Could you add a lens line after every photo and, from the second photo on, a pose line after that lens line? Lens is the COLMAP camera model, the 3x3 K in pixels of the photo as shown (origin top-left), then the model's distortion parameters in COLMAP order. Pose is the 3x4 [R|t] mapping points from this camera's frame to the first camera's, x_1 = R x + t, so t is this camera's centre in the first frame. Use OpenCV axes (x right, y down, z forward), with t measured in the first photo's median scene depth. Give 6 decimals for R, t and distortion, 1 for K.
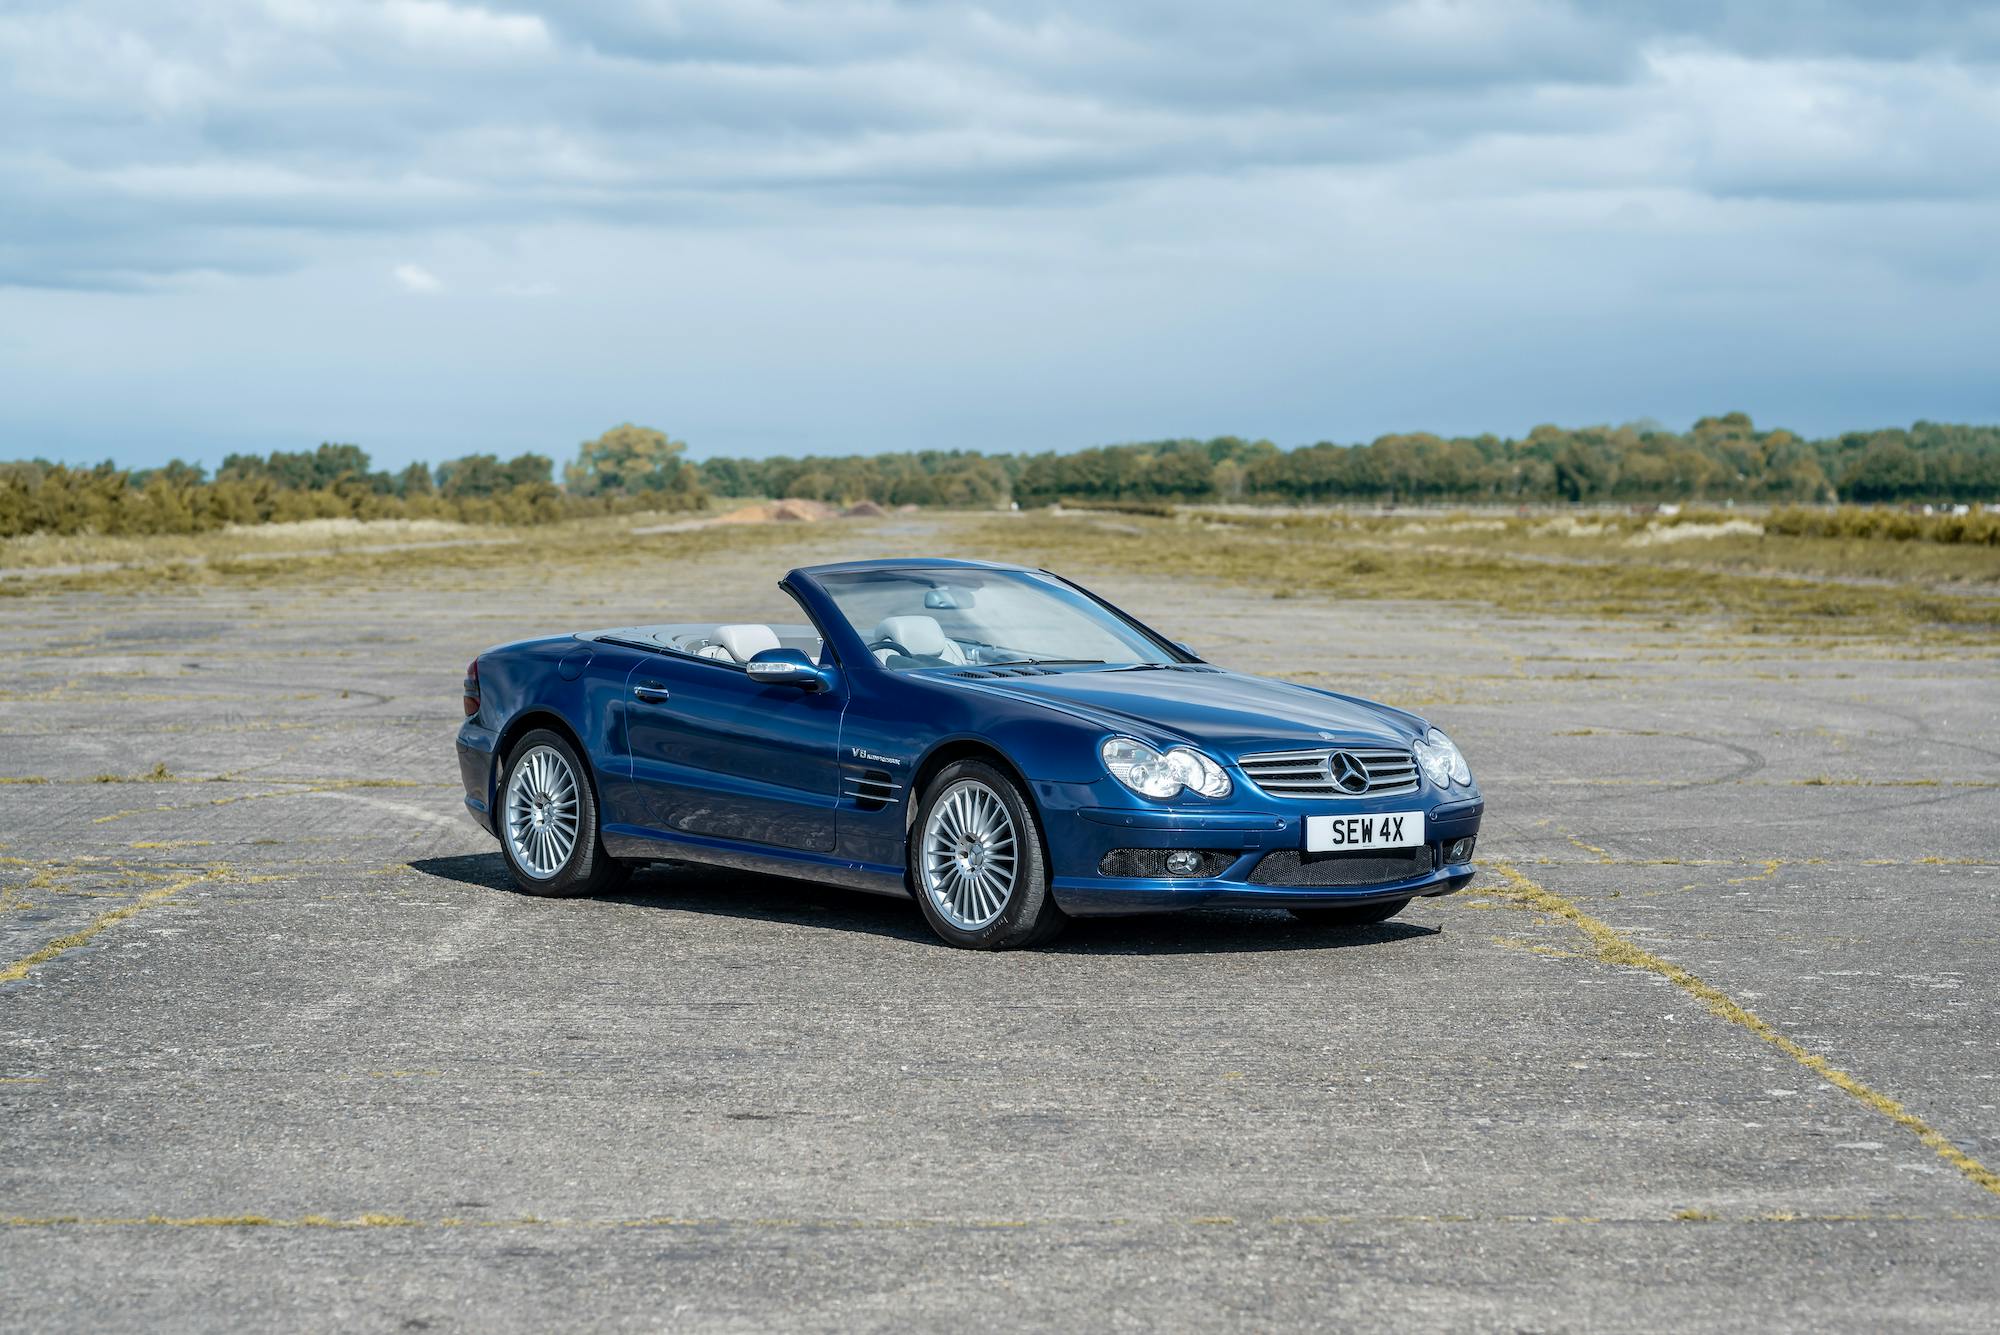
lens RADIAL K [[4835.0, 0, 1023.8], [0, 4835.0, 665.6], [0, 0, 1]] dist [0.010977, -0.645638]
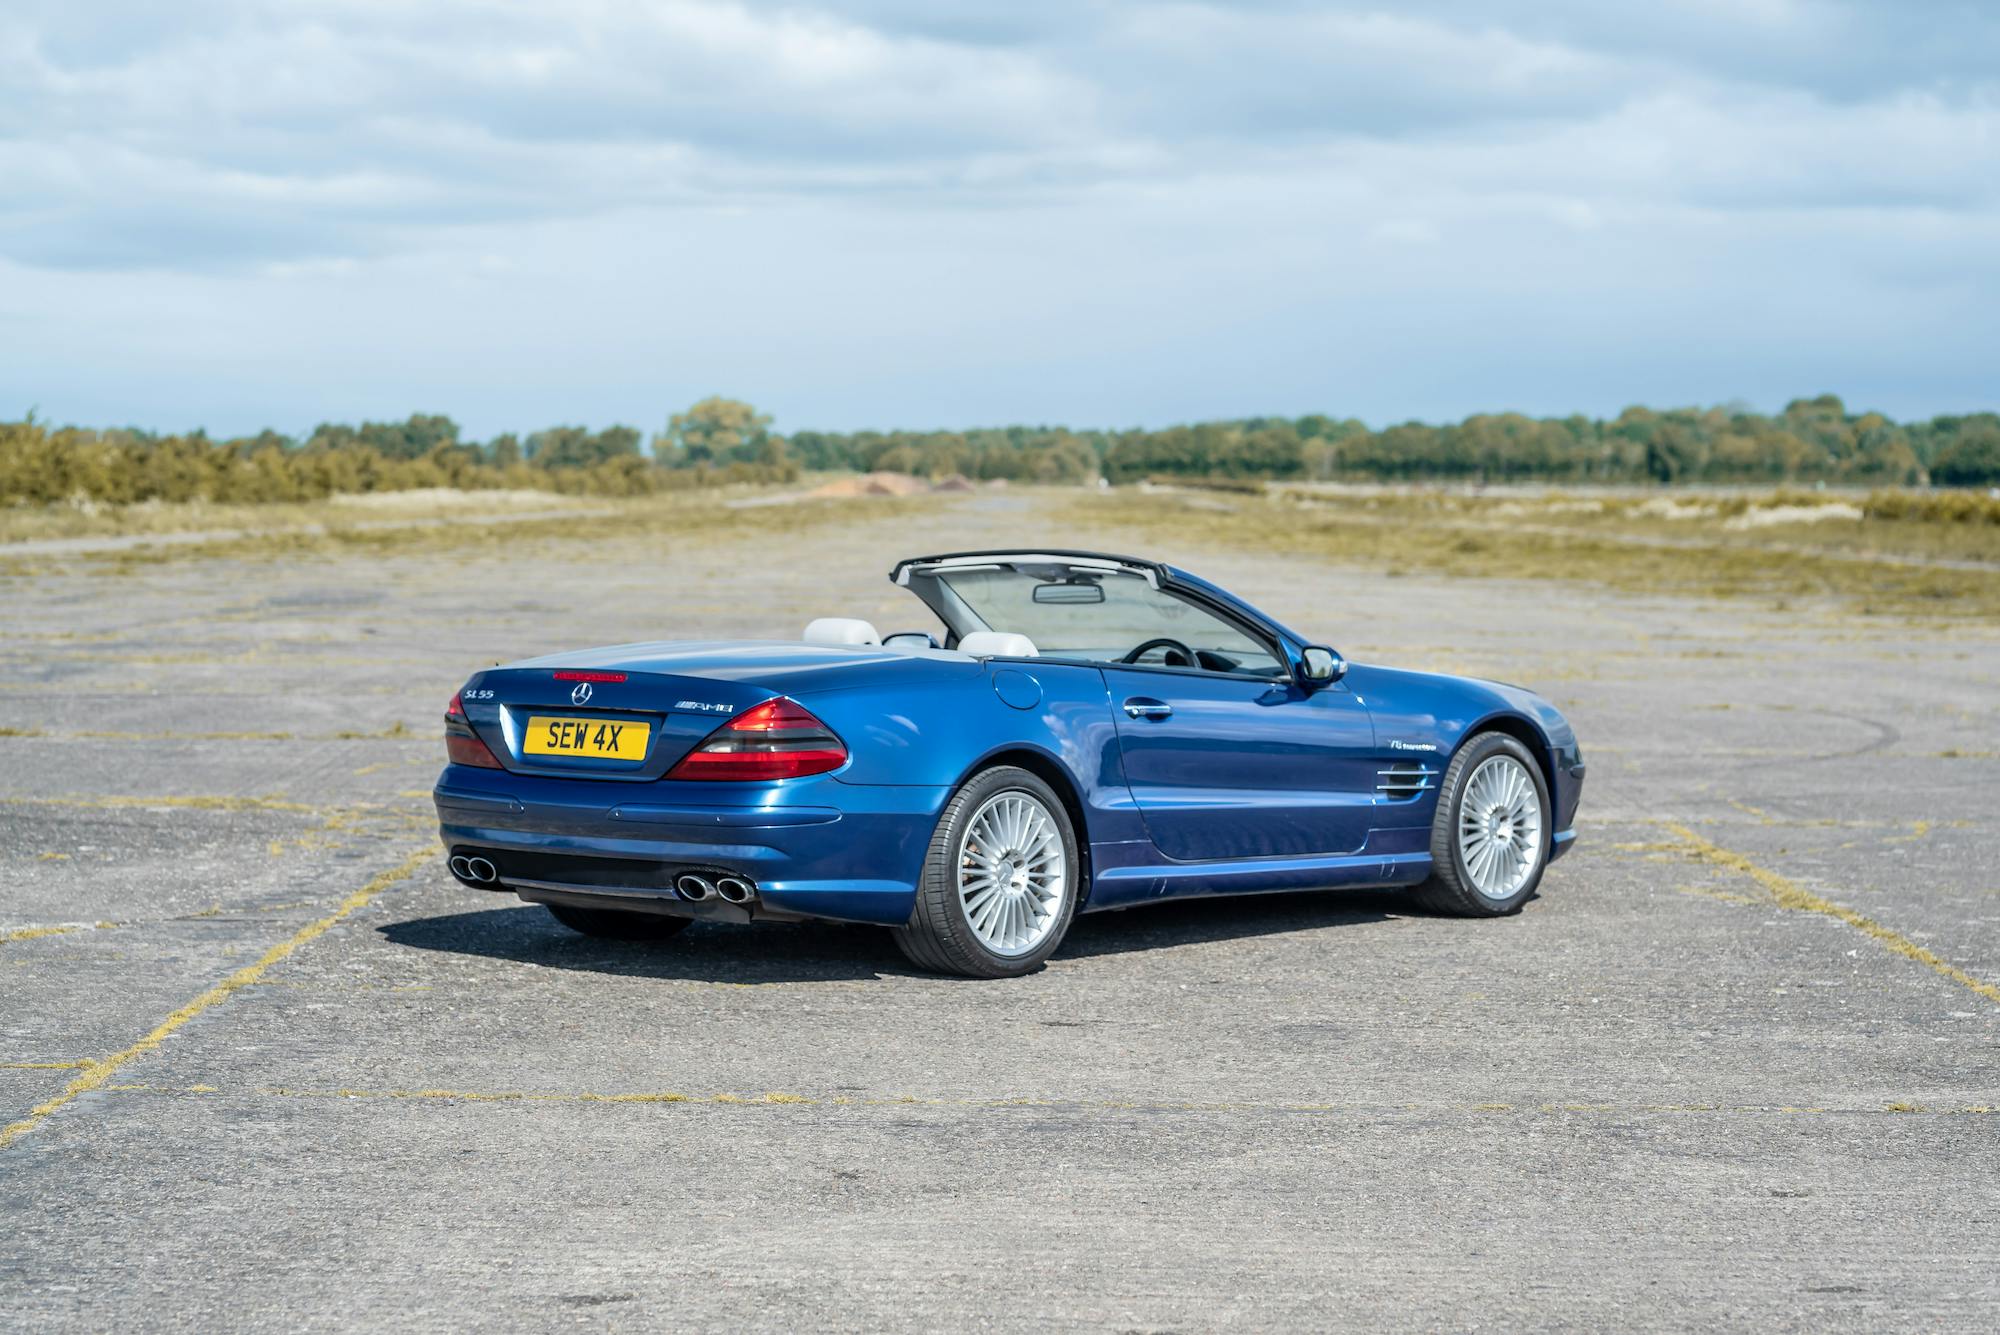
lens RADIAL K [[5098.3, 0, 924.0], [0, 5098.3, 666.7], [0, 0, 1]] dist [0.000590, -0.564311]
pose [[0.999746, 0.009616, -0.020404, -0.025221], [-0.009530, 0.999945, 0.004316, 0.001466], [0.020444, -0.004120, 0.999783, -0.080025]]
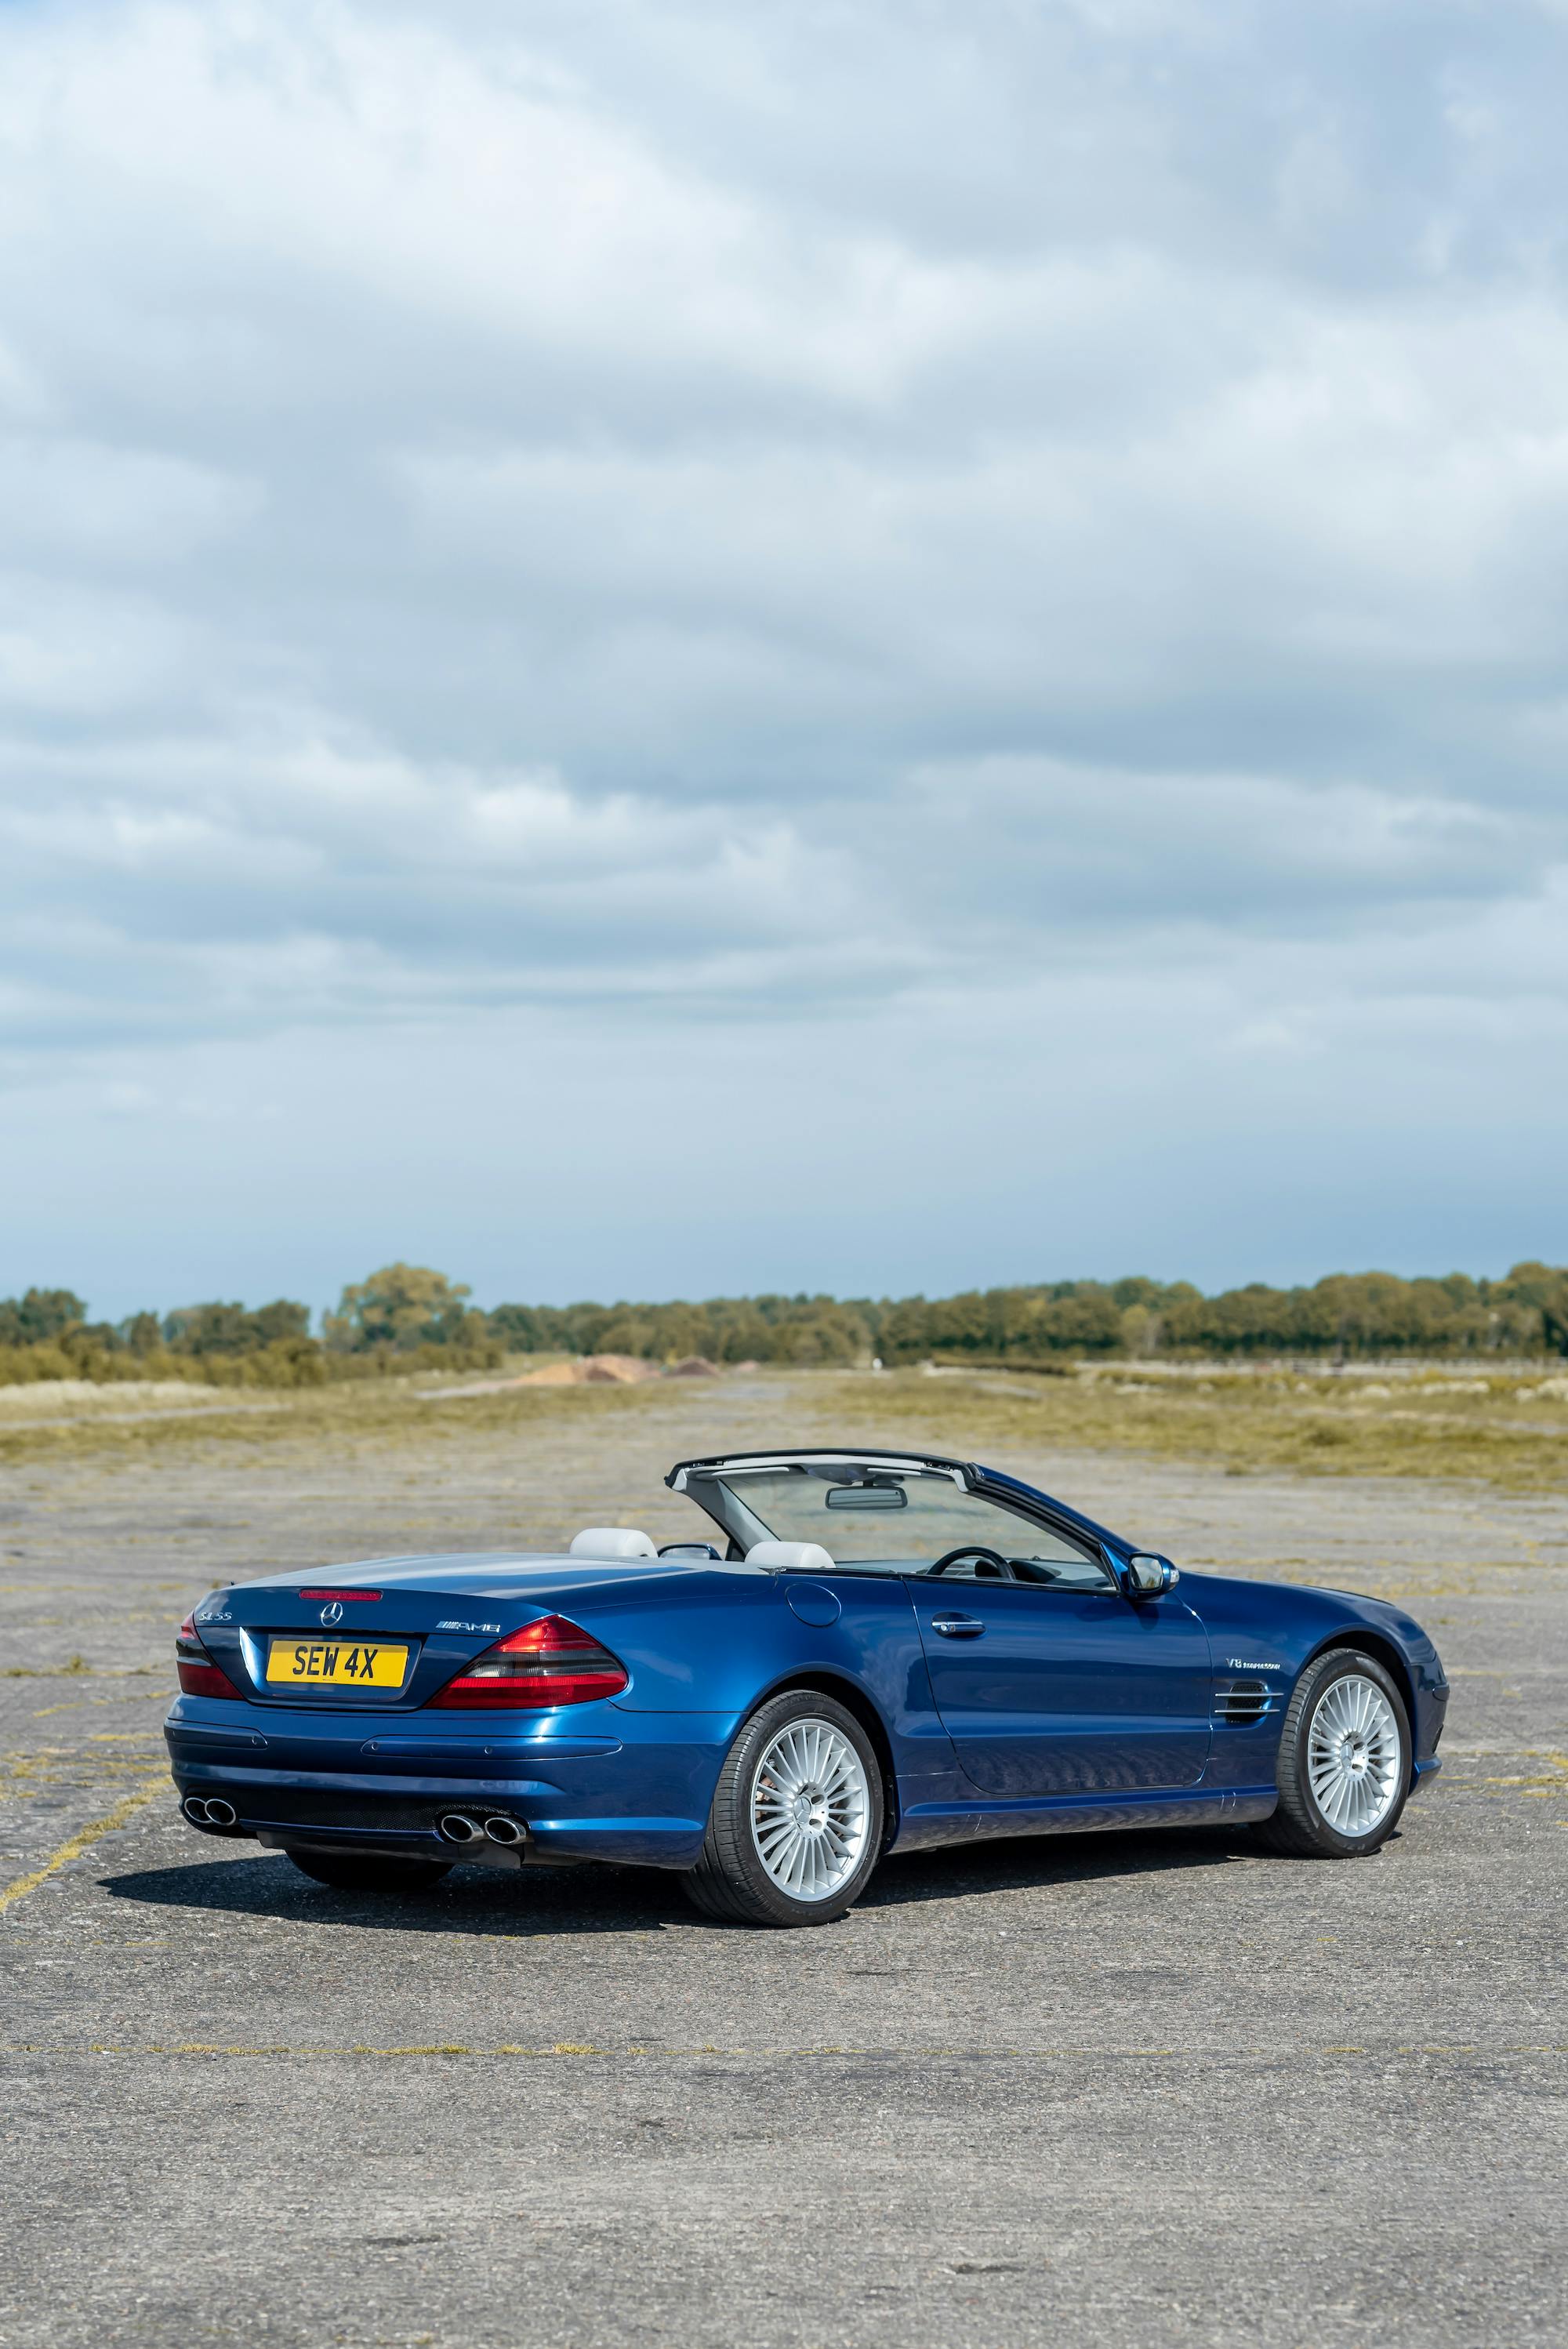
lens RADIAL K [[6598.4, 0, 639.6], [0, 6598.4, 1173.4], [0, 0, 1]] dist [0.009613, -0.877608]
pose [[0.999817, -0.002229, -0.018993, -0.030400], [0.001082, 0.998186, -0.060193, 0.002788], [0.019093, 0.060161, 0.998006, -0.163462]]
